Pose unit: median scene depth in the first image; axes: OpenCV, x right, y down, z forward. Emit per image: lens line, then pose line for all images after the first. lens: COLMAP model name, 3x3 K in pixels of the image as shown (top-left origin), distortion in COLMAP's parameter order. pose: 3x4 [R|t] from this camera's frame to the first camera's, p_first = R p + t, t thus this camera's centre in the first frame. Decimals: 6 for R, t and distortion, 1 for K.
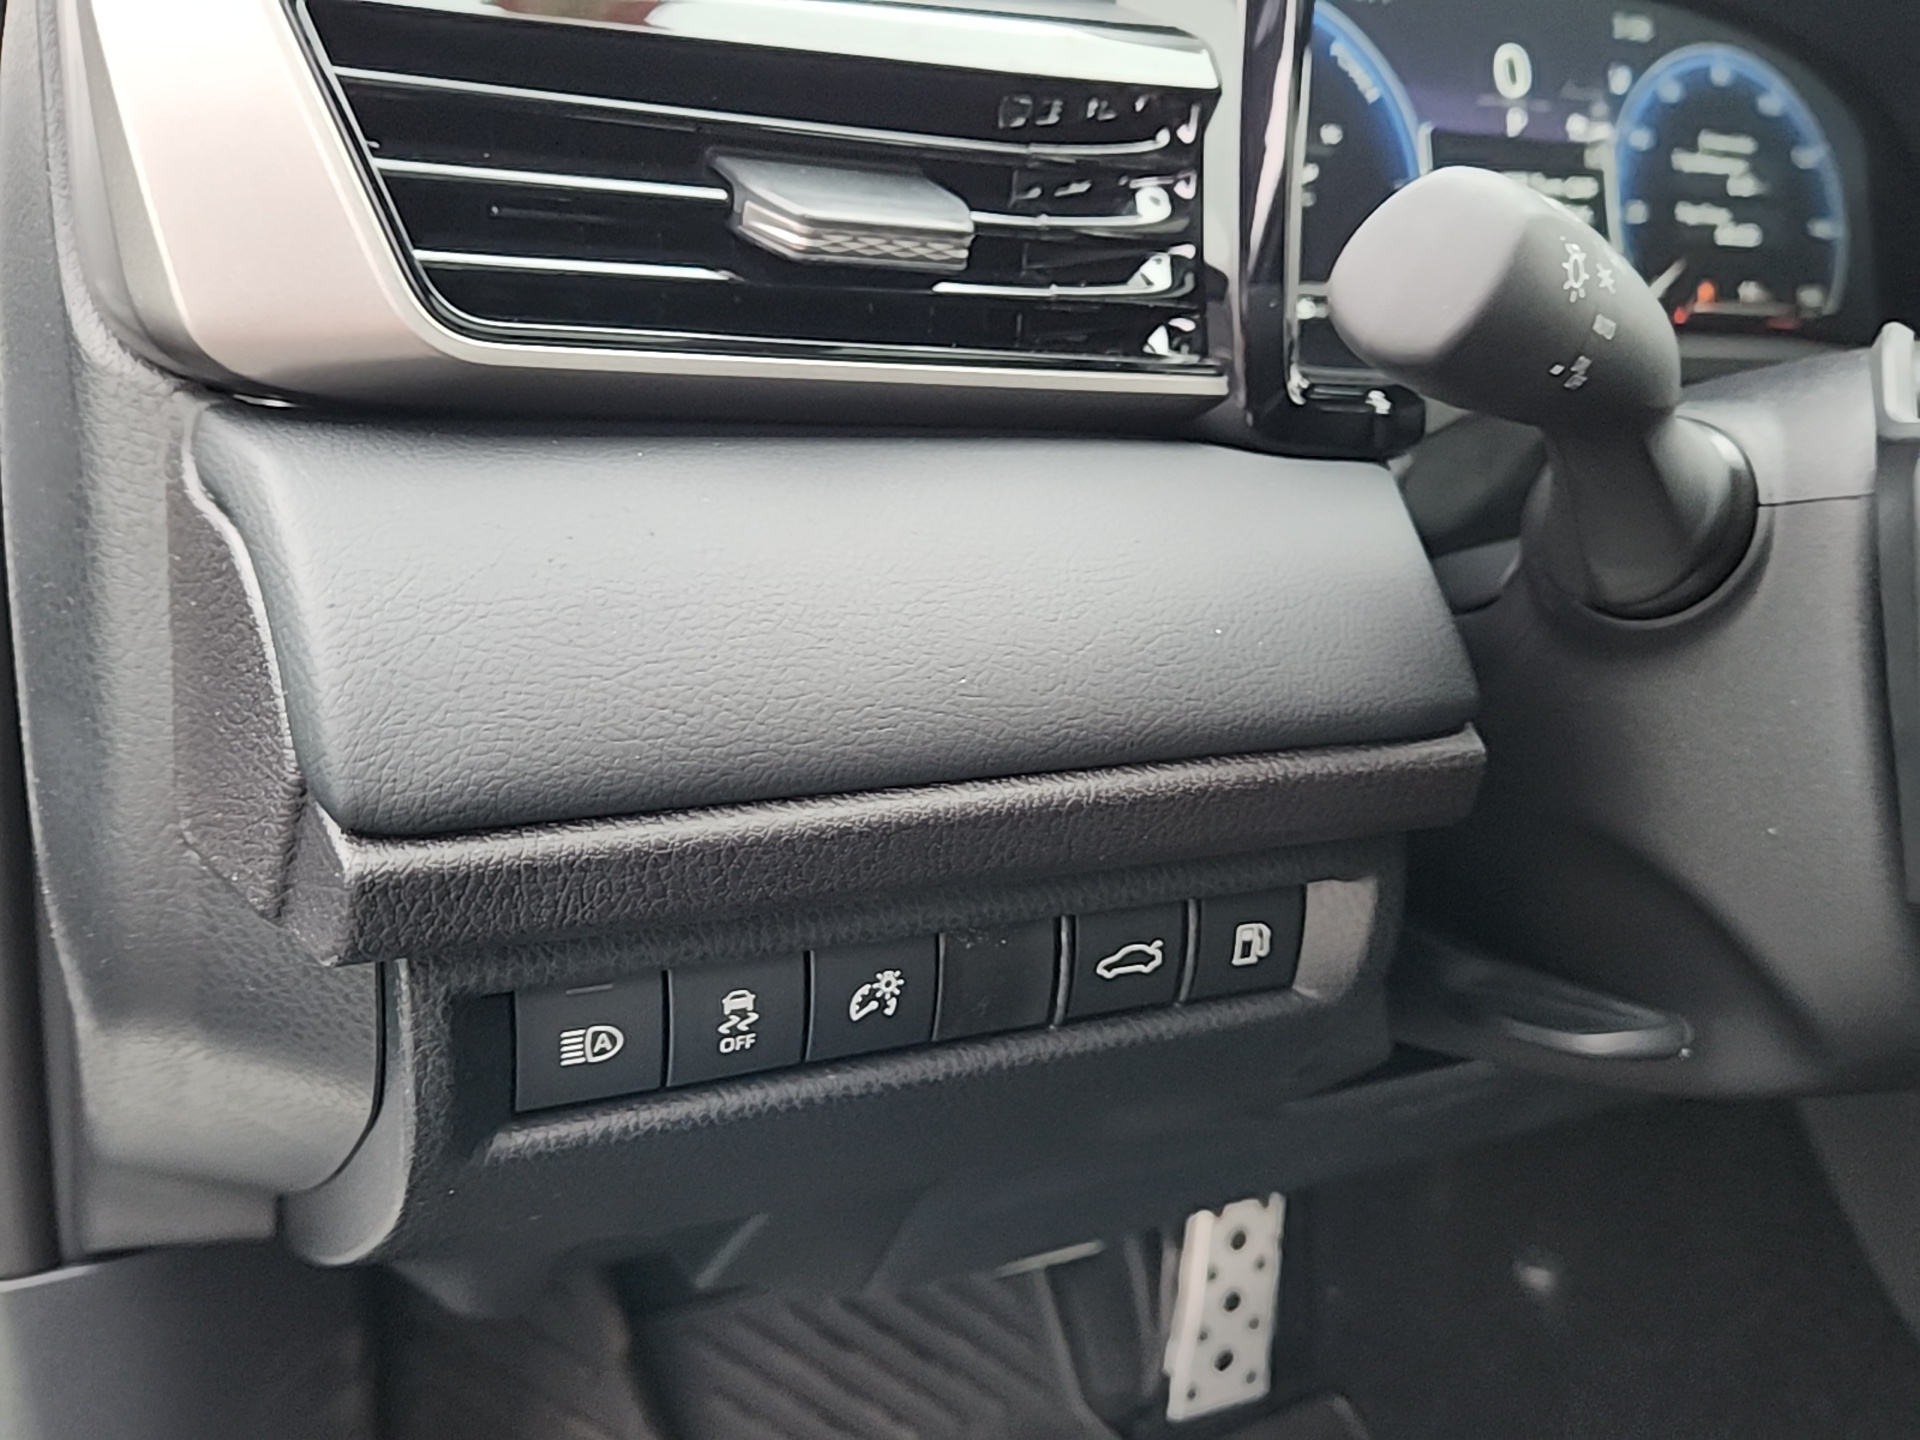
lens RADIAL K [[1638.8, 0, 960.0], [0, 1638.8, 720.0], [0, 0, 1]] dist [0.043814, -0.021357]
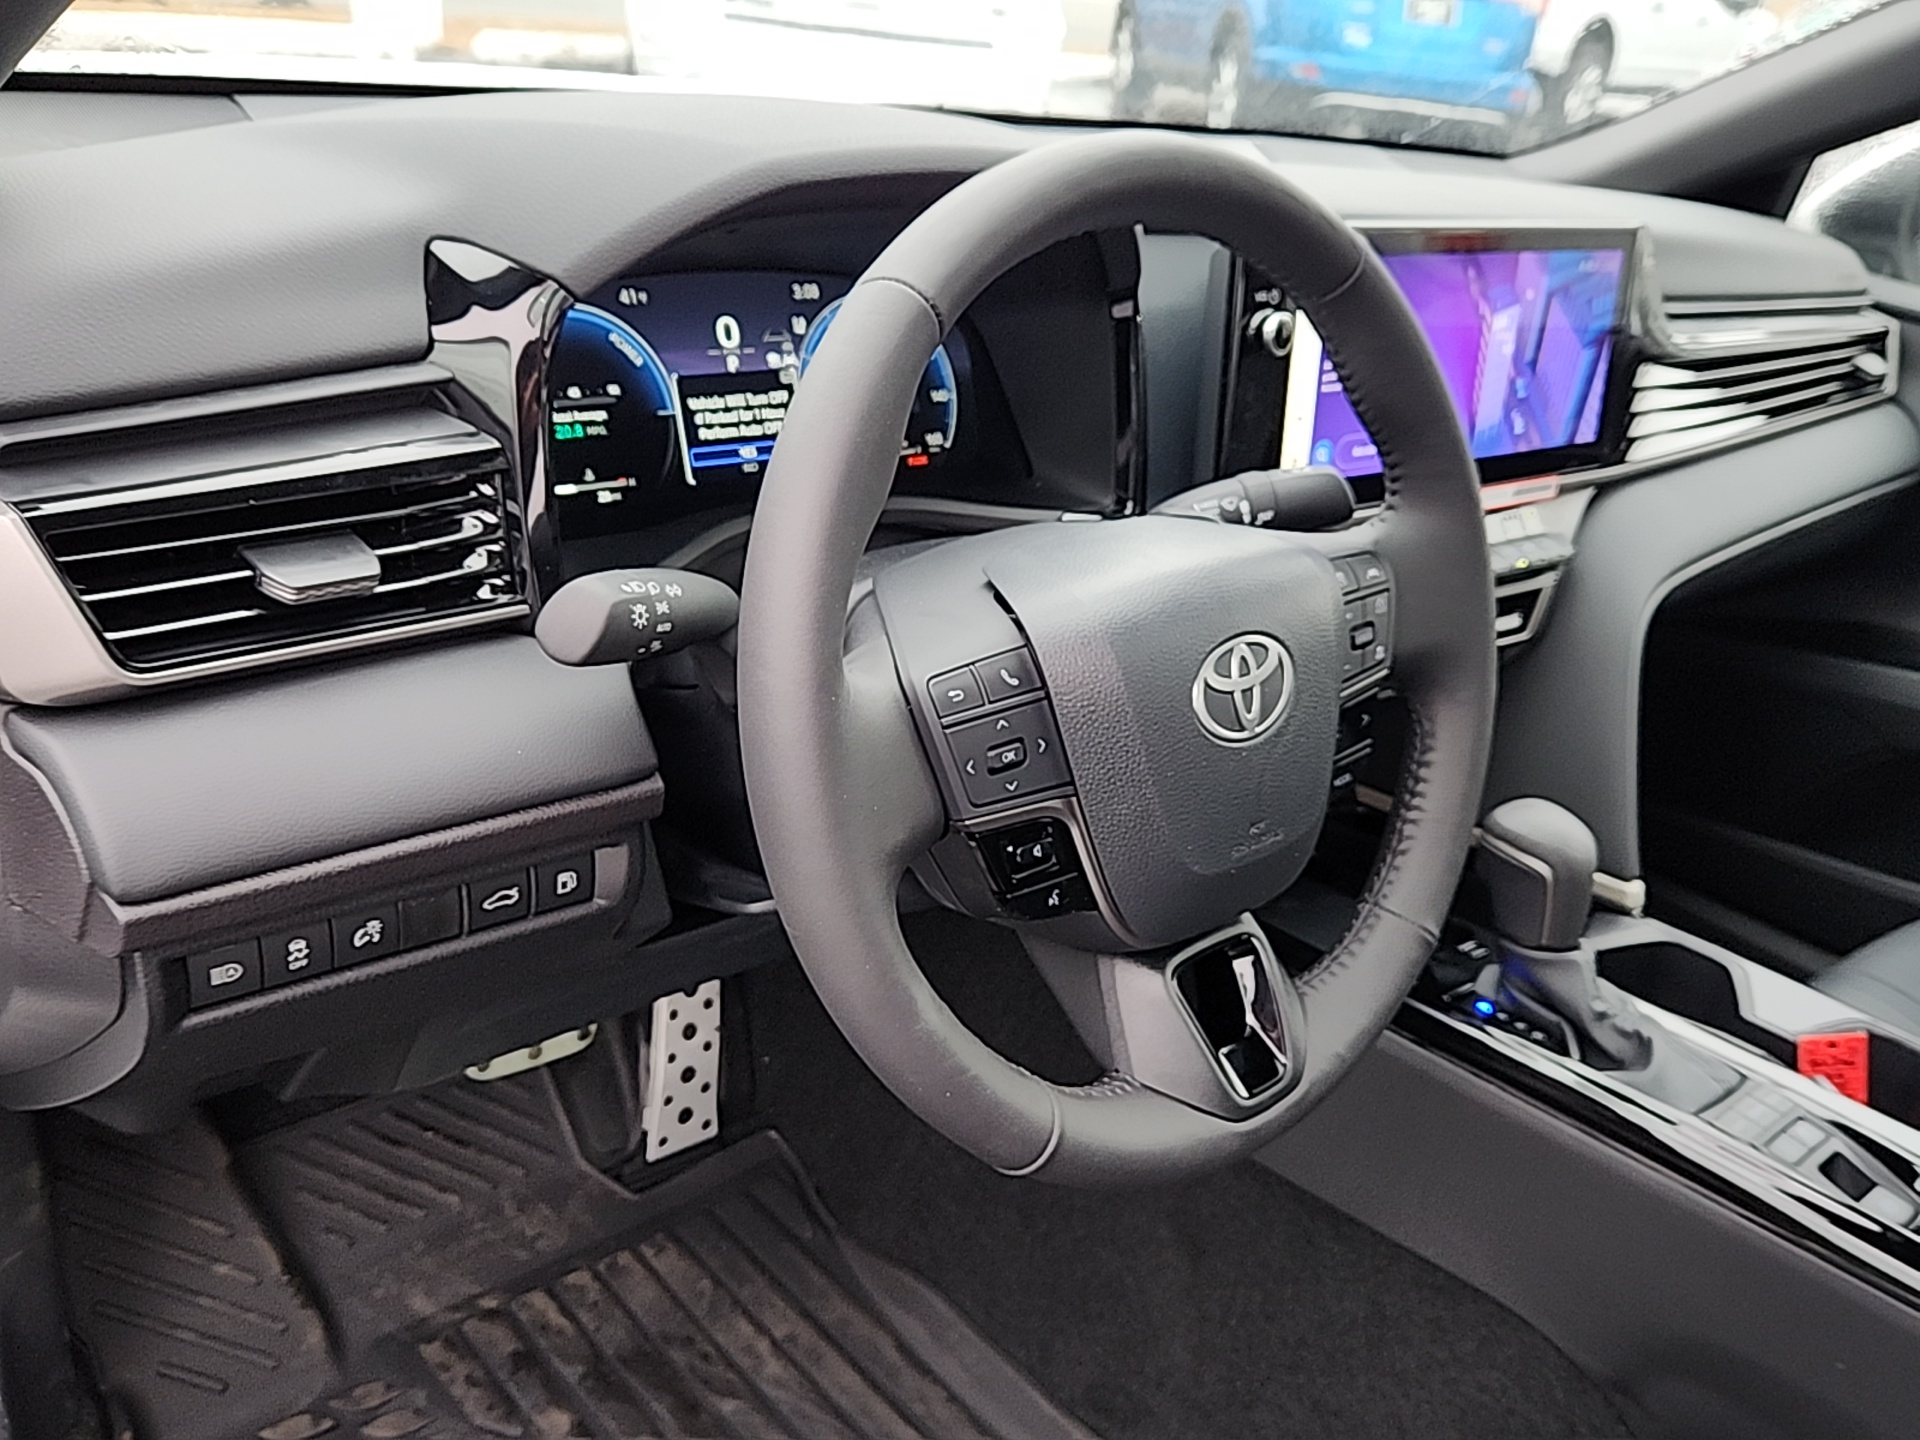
lens RADIAL K [[1775.1, 0, 963.7], [0, 1775.1, 744.5], [0, 0, 1]] dist [0.113675, -0.170763]
pose [[0.968832, -0.083181, 0.233337, 0.152982], [0.051236, 0.988856, 0.139778, -0.313633], [-0.242363, -0.123466, 0.962297, -1.211332]]
